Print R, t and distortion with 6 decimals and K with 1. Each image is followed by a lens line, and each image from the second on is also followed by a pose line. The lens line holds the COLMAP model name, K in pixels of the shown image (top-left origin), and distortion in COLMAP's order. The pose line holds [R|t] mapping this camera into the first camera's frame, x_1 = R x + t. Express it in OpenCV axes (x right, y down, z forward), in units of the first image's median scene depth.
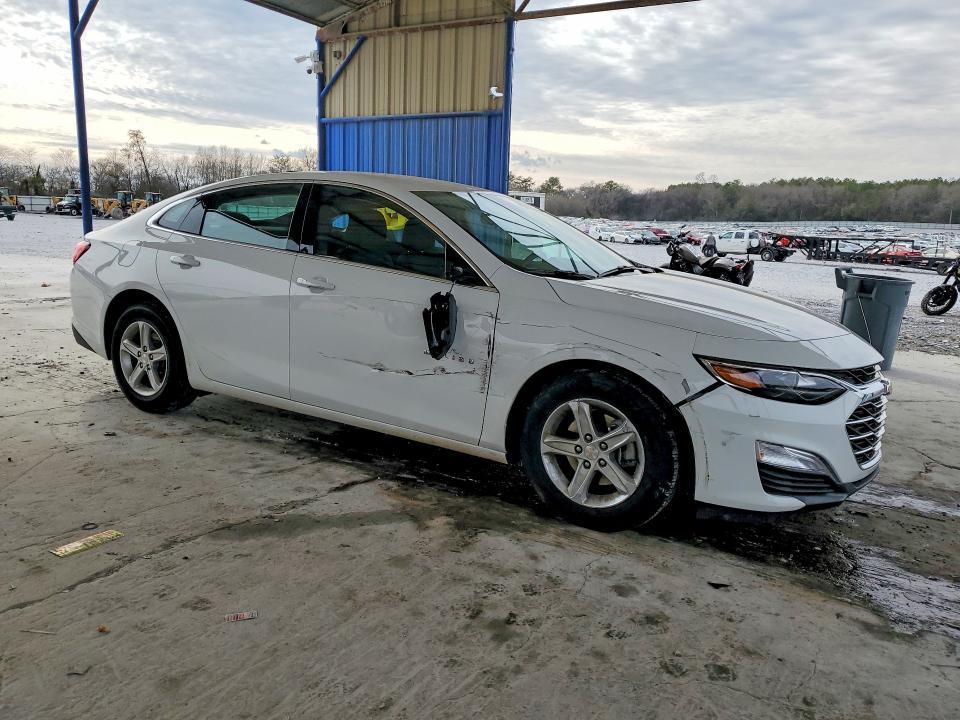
lens RADIAL K [[746.8, 0, 480.0], [0, 746.8, 360.0], [0, 0, 1]] dist [0.004650, -0.015790]
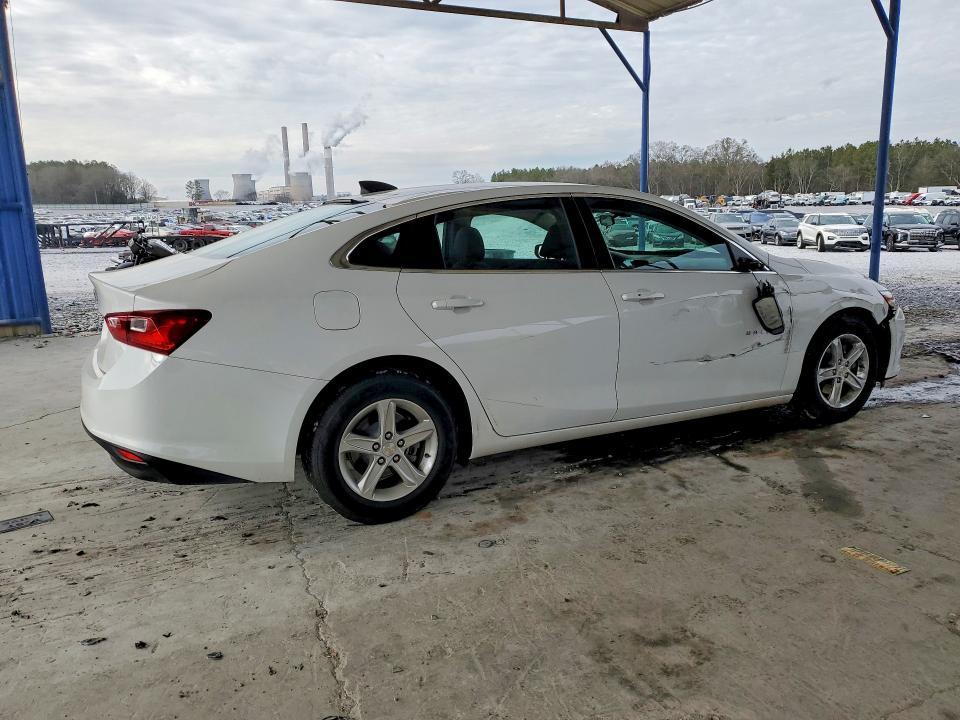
lens RADIAL K [[746.8, 0, 480.0], [0, 746.8, 360.0], [0, 0, 1]] dist [0.004650, -0.015790]
pose [[0.526599, -0.223945, 0.820087, -1.214299], [0.204001, 0.969780, 0.133829, -0.204153], [-0.825274, 0.096825, 0.556370, 0.648856]]
